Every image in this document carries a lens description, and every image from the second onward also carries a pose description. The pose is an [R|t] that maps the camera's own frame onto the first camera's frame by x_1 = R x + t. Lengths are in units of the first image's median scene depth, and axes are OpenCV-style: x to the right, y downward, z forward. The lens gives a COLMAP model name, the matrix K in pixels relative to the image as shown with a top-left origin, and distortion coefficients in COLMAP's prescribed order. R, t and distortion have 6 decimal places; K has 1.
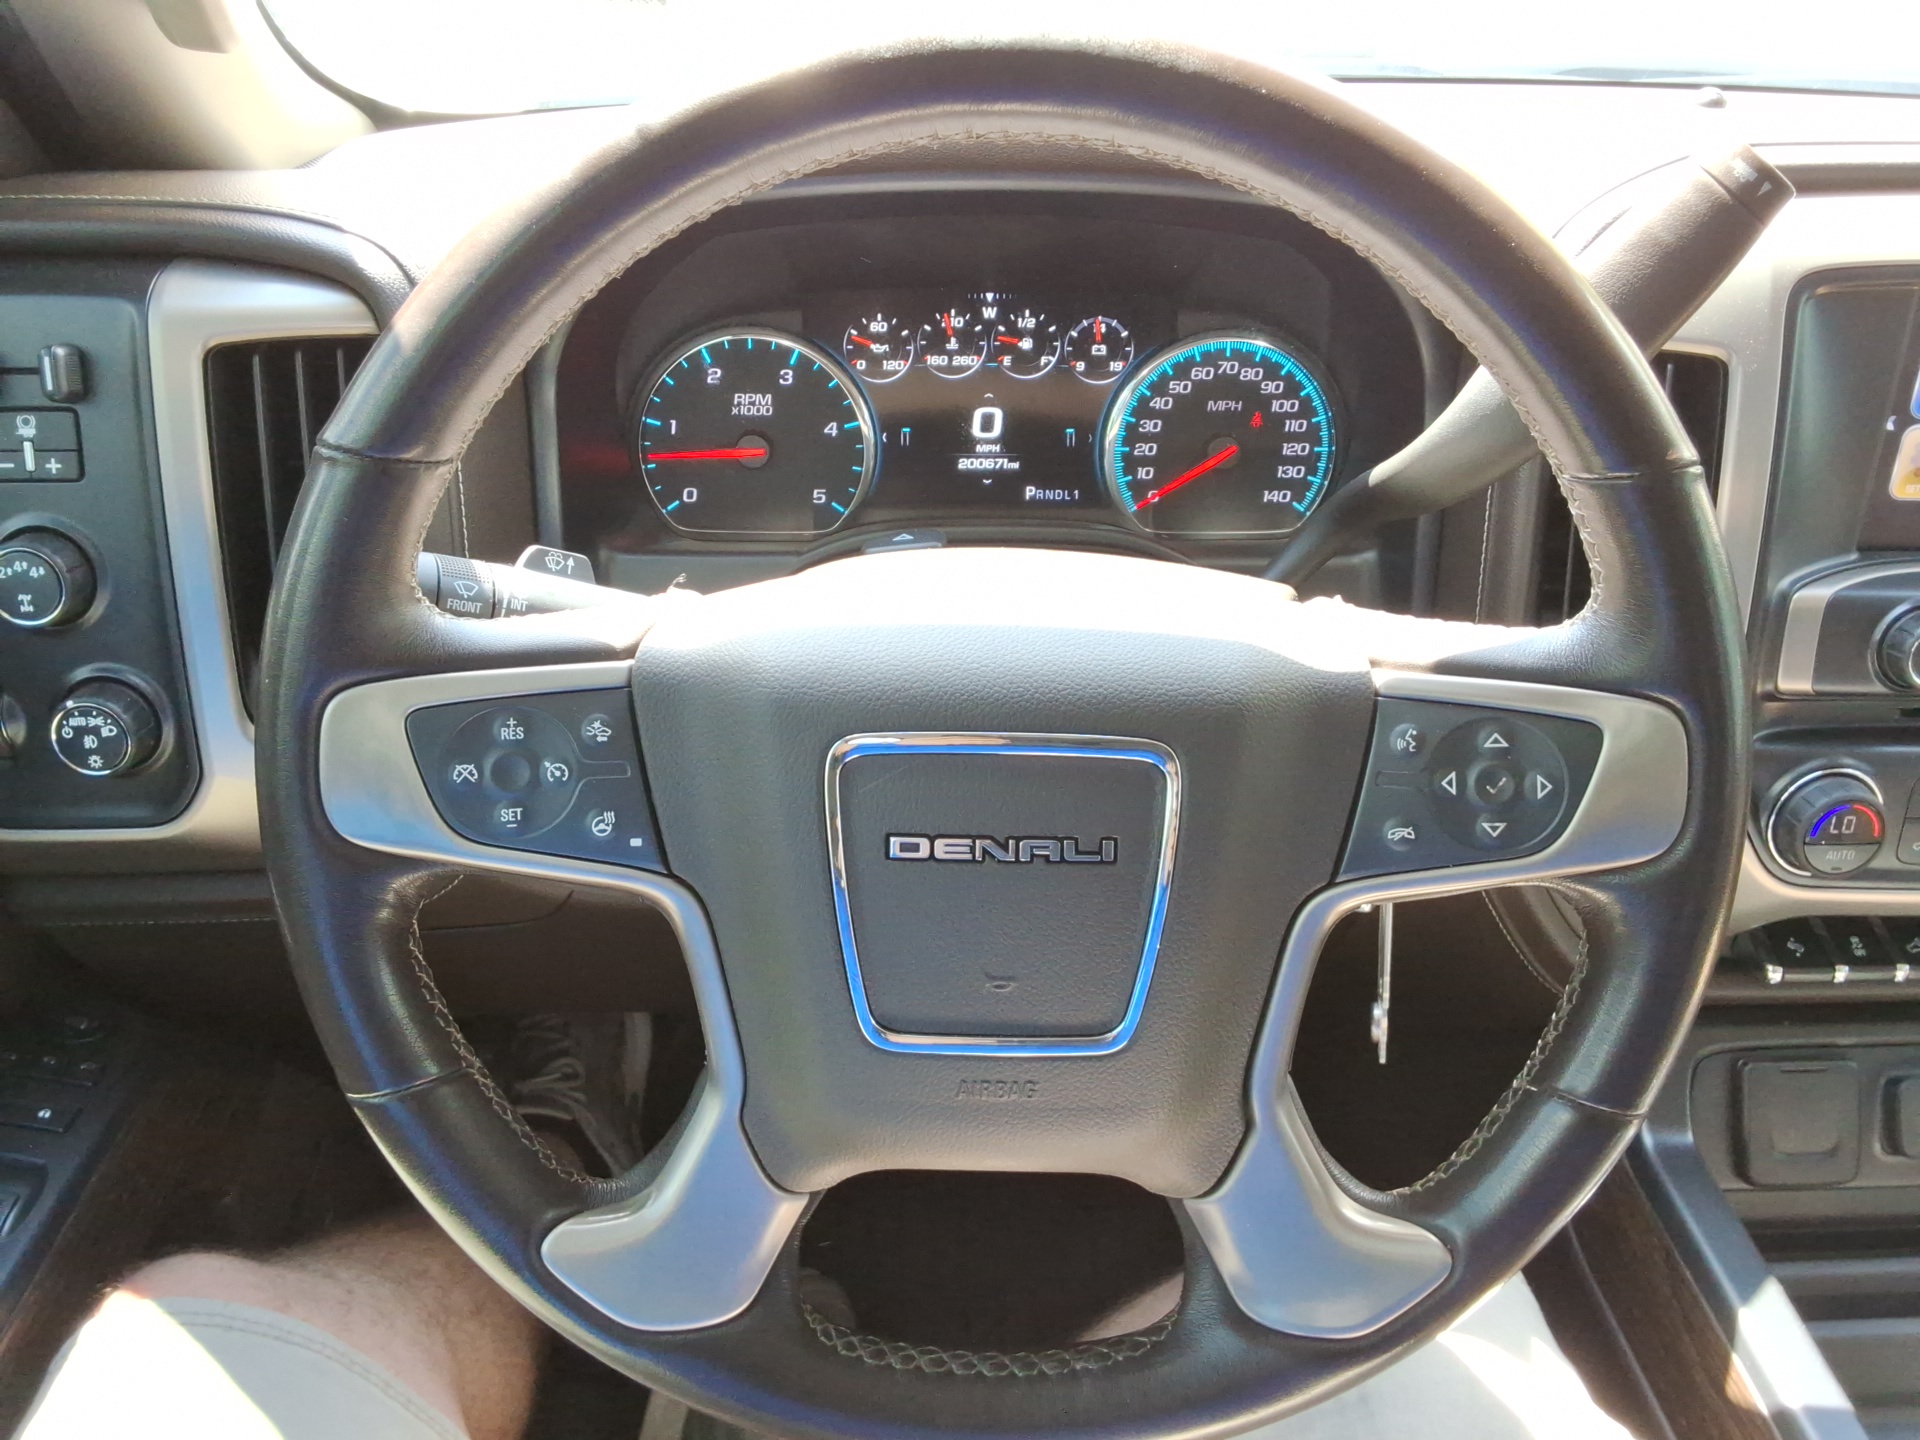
lens RADIAL K [[1554.7, 0, 968.1], [0, 1554.7, 703.3], [0, 0, 1]] dist [0.108414, -0.172138]
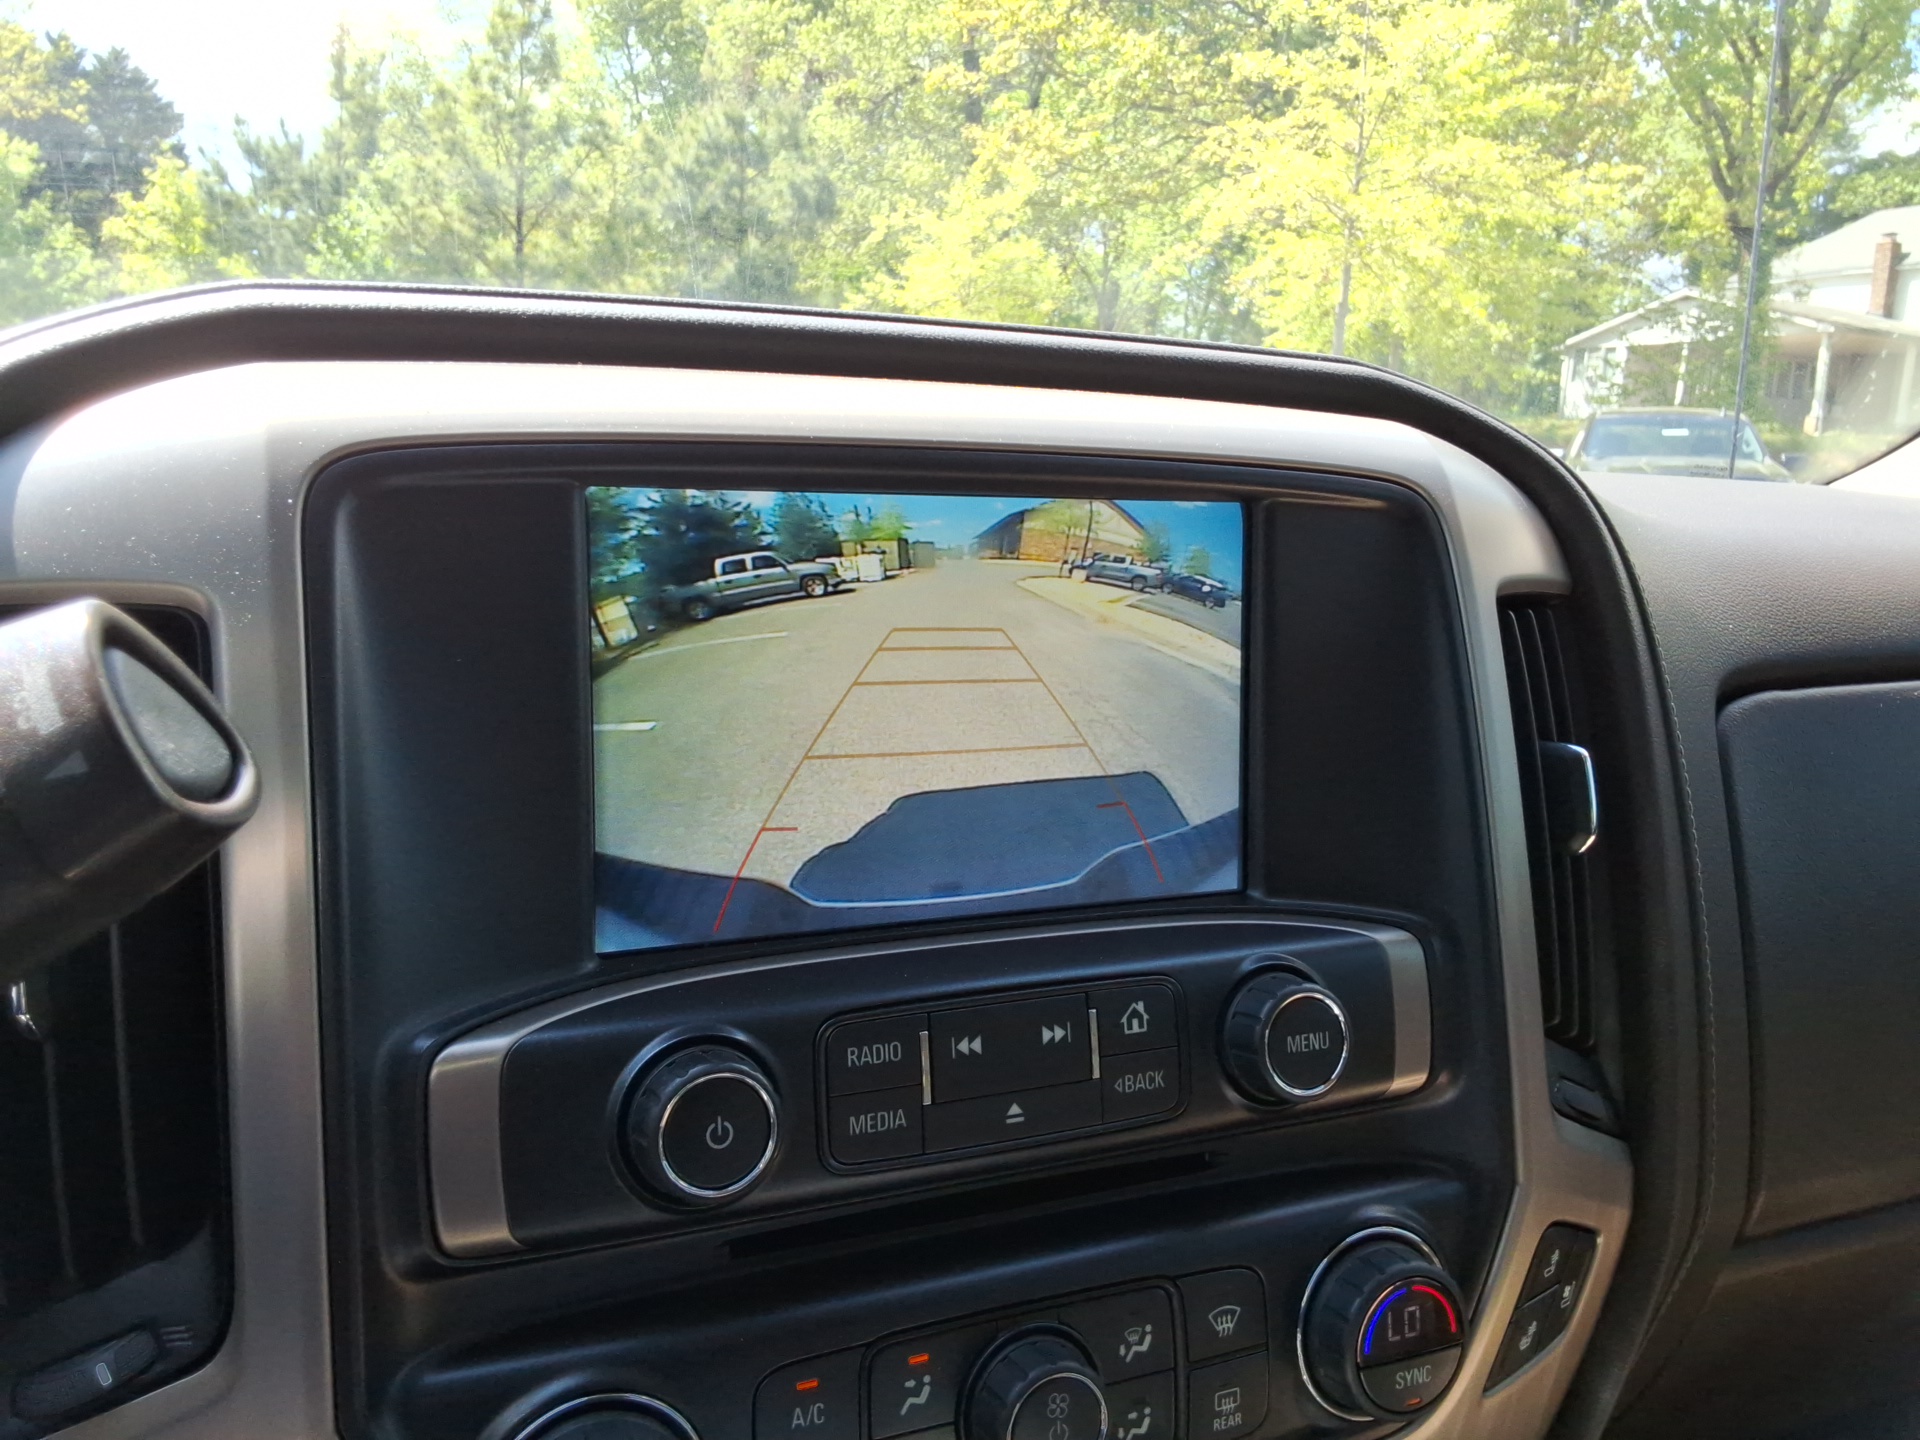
lens RADIAL K [[1554.7, 0, 971.6], [0, 1554.7, 703.9], [0, 0, 1]] dist [0.108414, -0.172138]
pose [[0.935167, -0.051456, 0.350449, 0.495725], [0.167714, 0.935780, -0.310142, 0.012345], [-0.311985, 0.348810, 0.883741, 0.446186]]
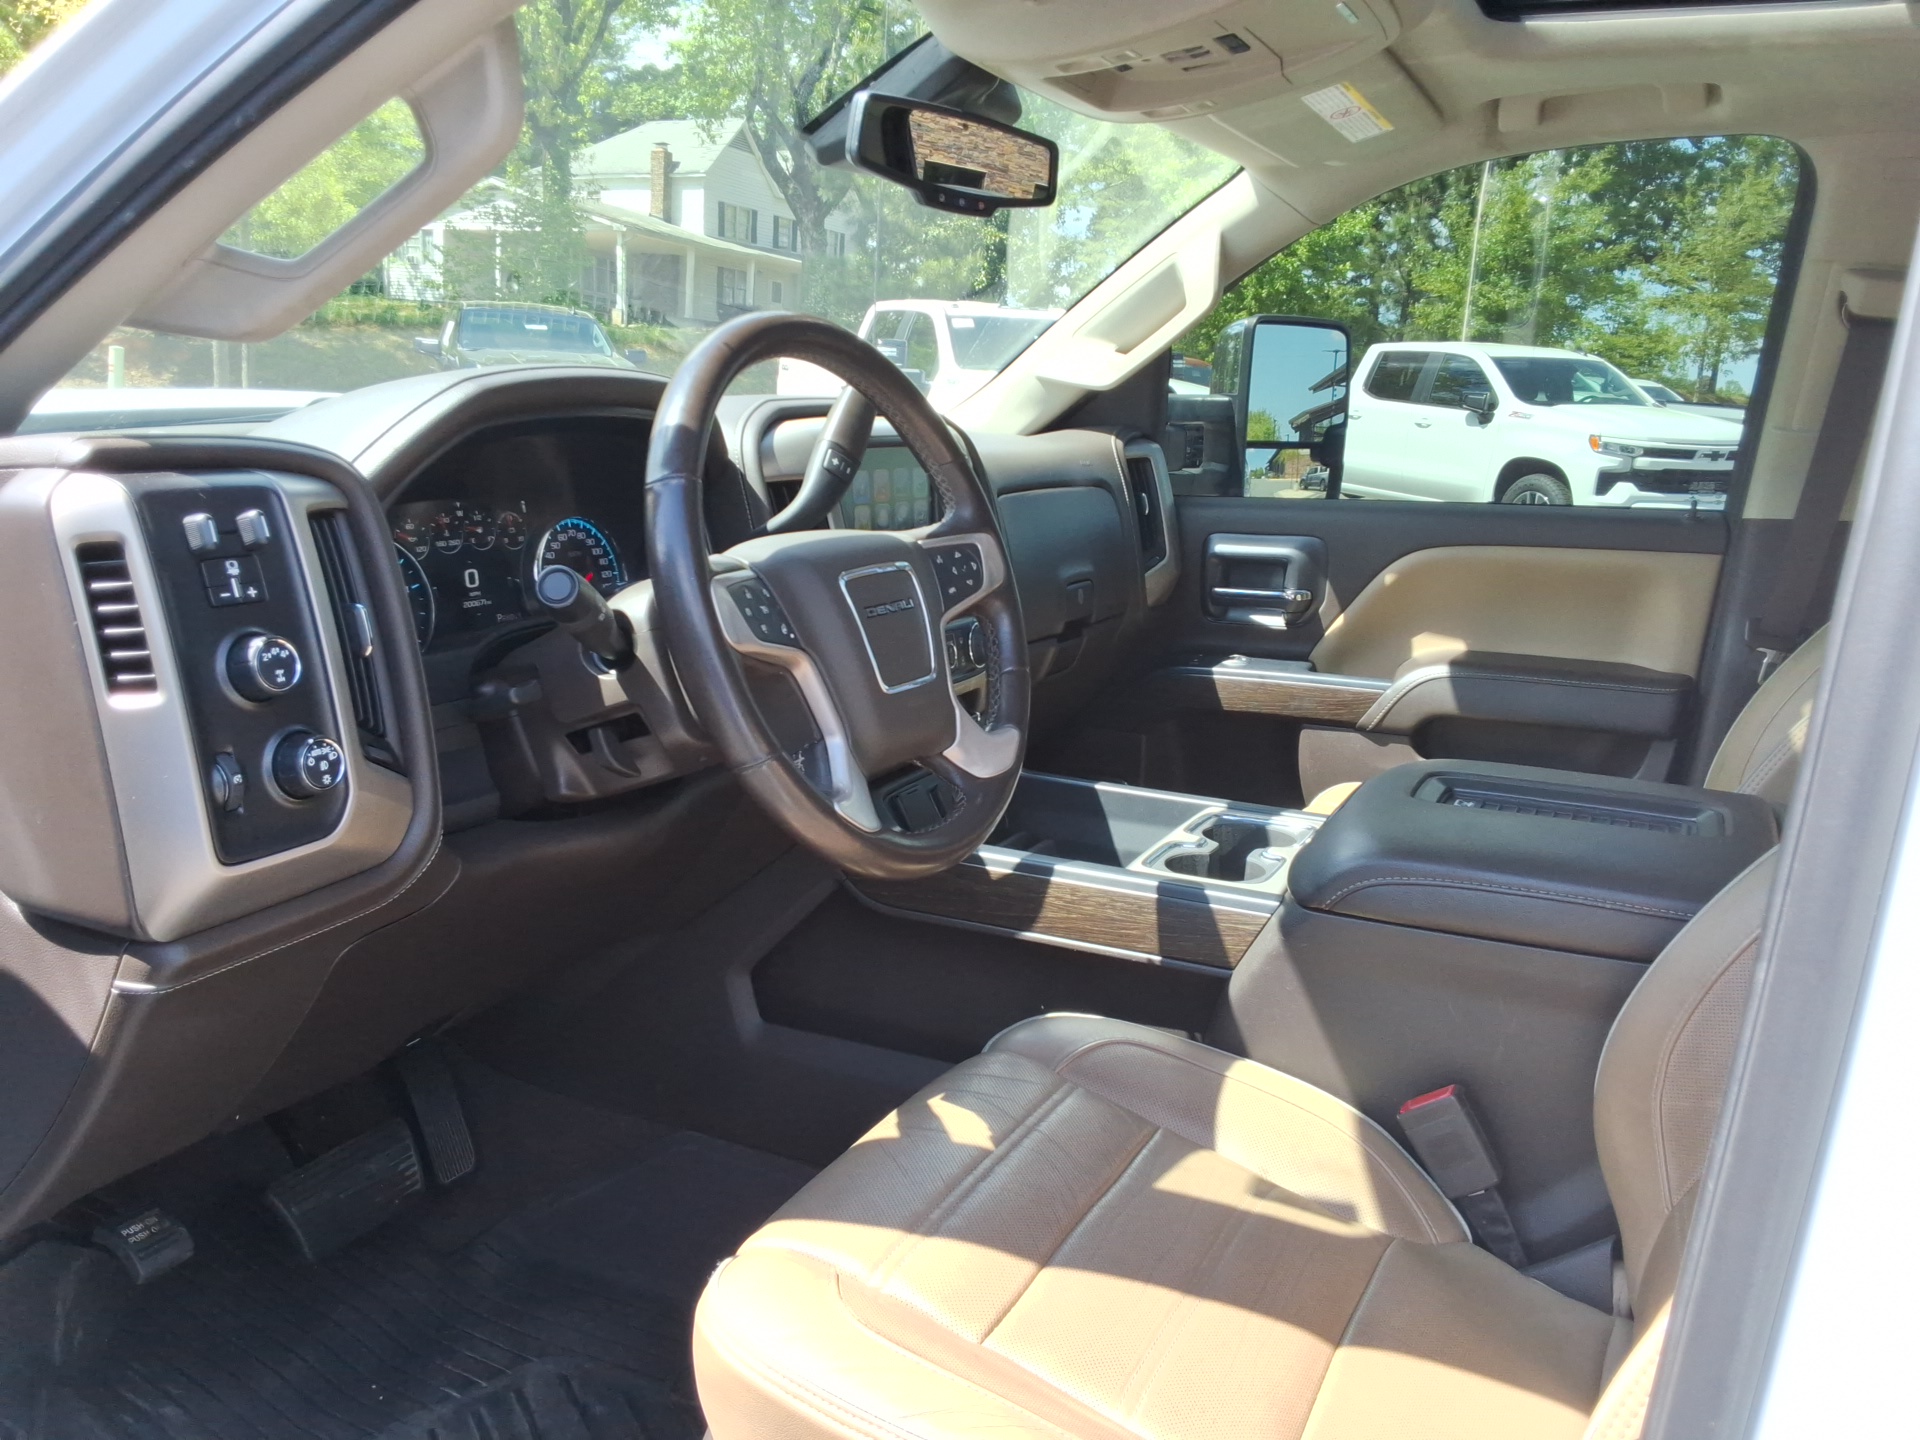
lens RADIAL K [[1554.7, 0, 968.3], [0, 1554.7, 709.7], [0, 0, 1]] dist [0.108414, -0.172138]
pose [[0.483177, -0.185178, 0.855716, -1.368365], [0.405131, 0.913732, -0.031023, 0.243392], [-0.776150, 0.361667, 0.516515, -0.240554]]
